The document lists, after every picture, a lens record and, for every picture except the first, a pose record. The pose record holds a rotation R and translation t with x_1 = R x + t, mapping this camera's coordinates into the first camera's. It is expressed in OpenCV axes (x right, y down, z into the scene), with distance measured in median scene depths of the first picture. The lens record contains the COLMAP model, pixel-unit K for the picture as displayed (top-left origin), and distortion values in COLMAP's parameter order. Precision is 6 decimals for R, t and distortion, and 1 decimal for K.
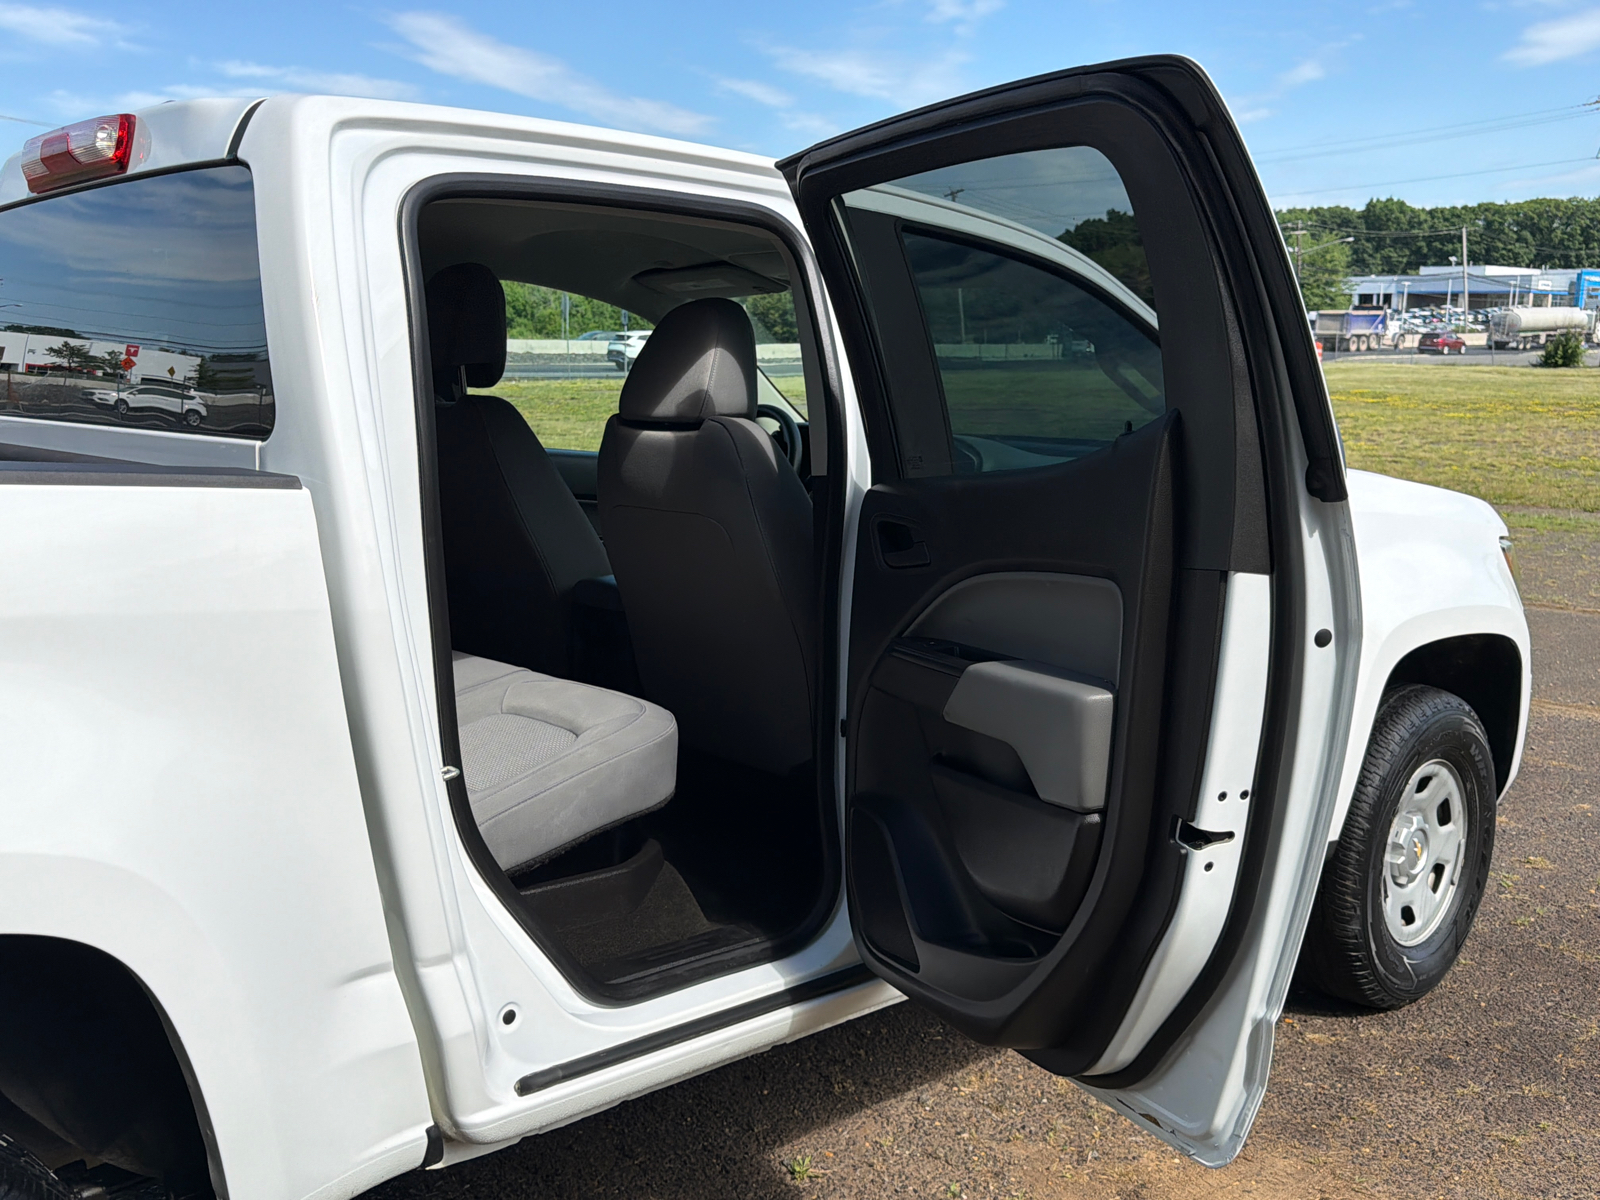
lens RADIAL K [[1513.4, 0, 771.1], [0, 1513.4, 643.4], [0, 0, 1]] dist [-0.000744, 0.000000]
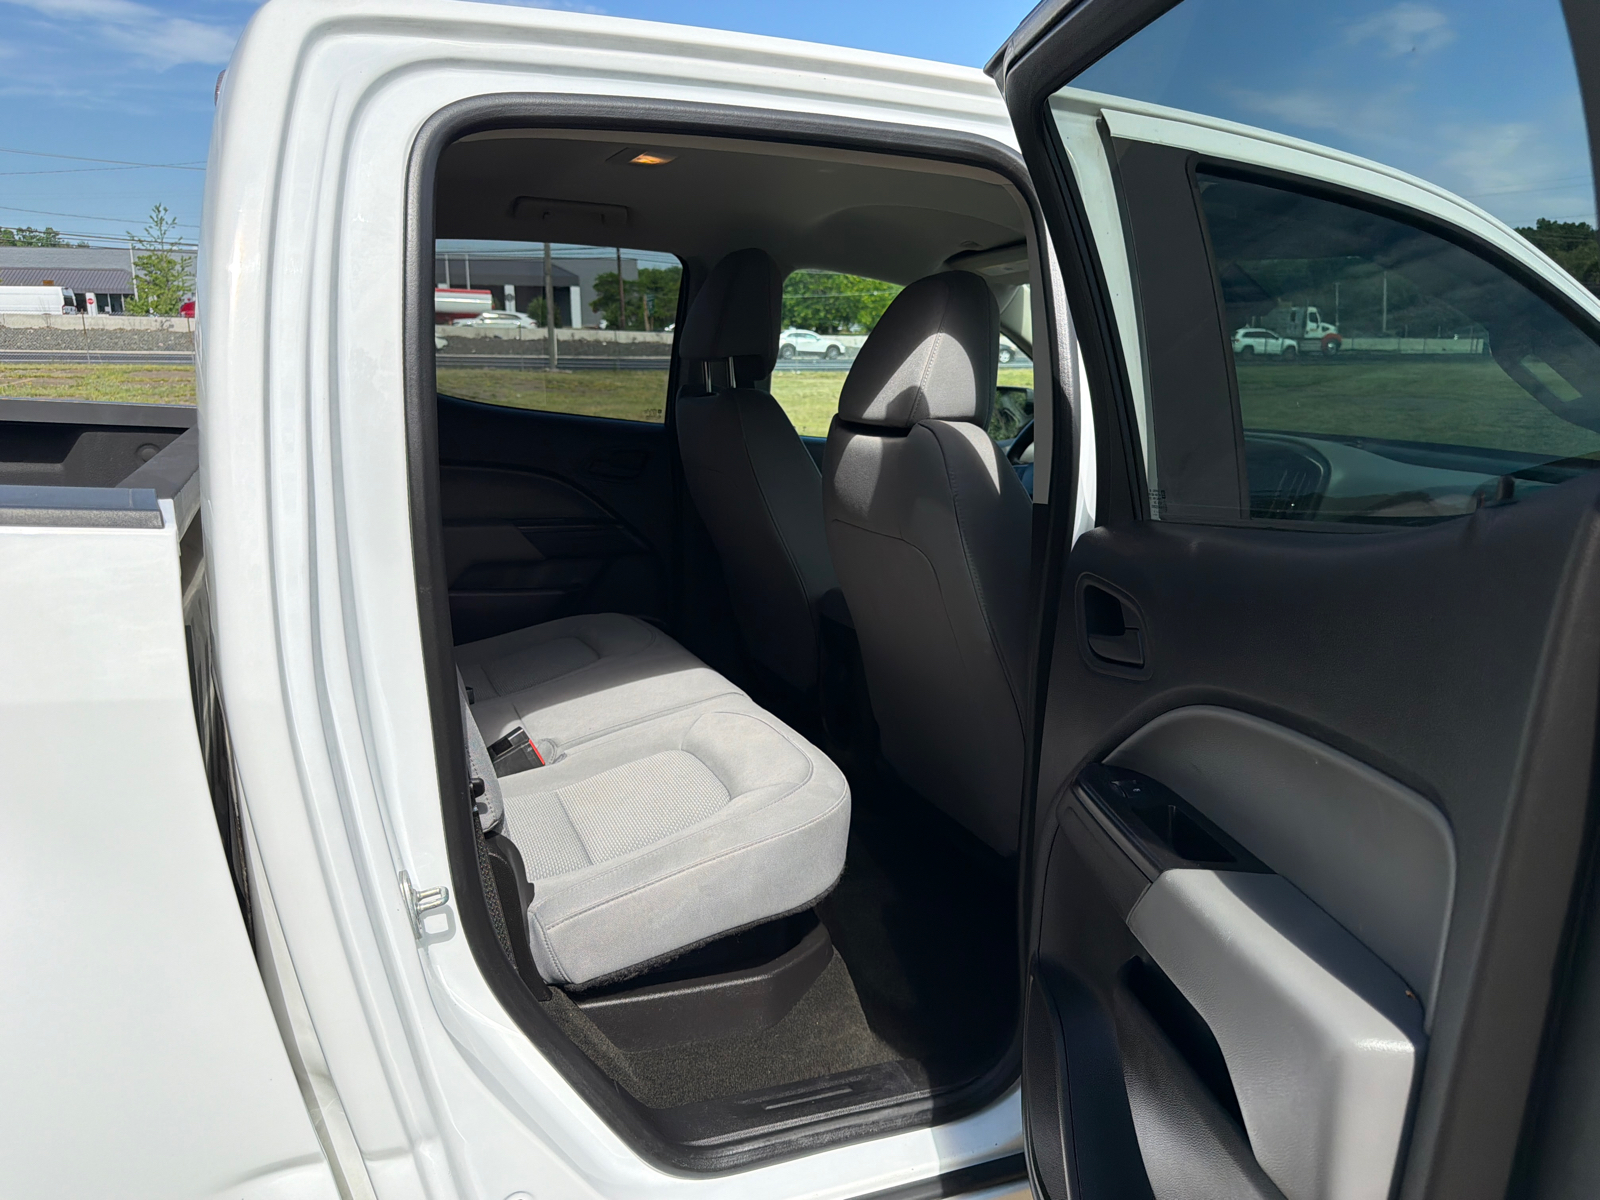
lens RADIAL K [[1131.3, 0, 803.9], [0, 1131.3, 610.2], [0, 0, 1]] dist [0.037458, -0.045040]
pose [[0.944436, 0.074610, -0.320115, 0.102484], [-0.063342, 0.996955, 0.045485, -0.074267], [0.322534, -0.022680, 0.946286, 0.413206]]
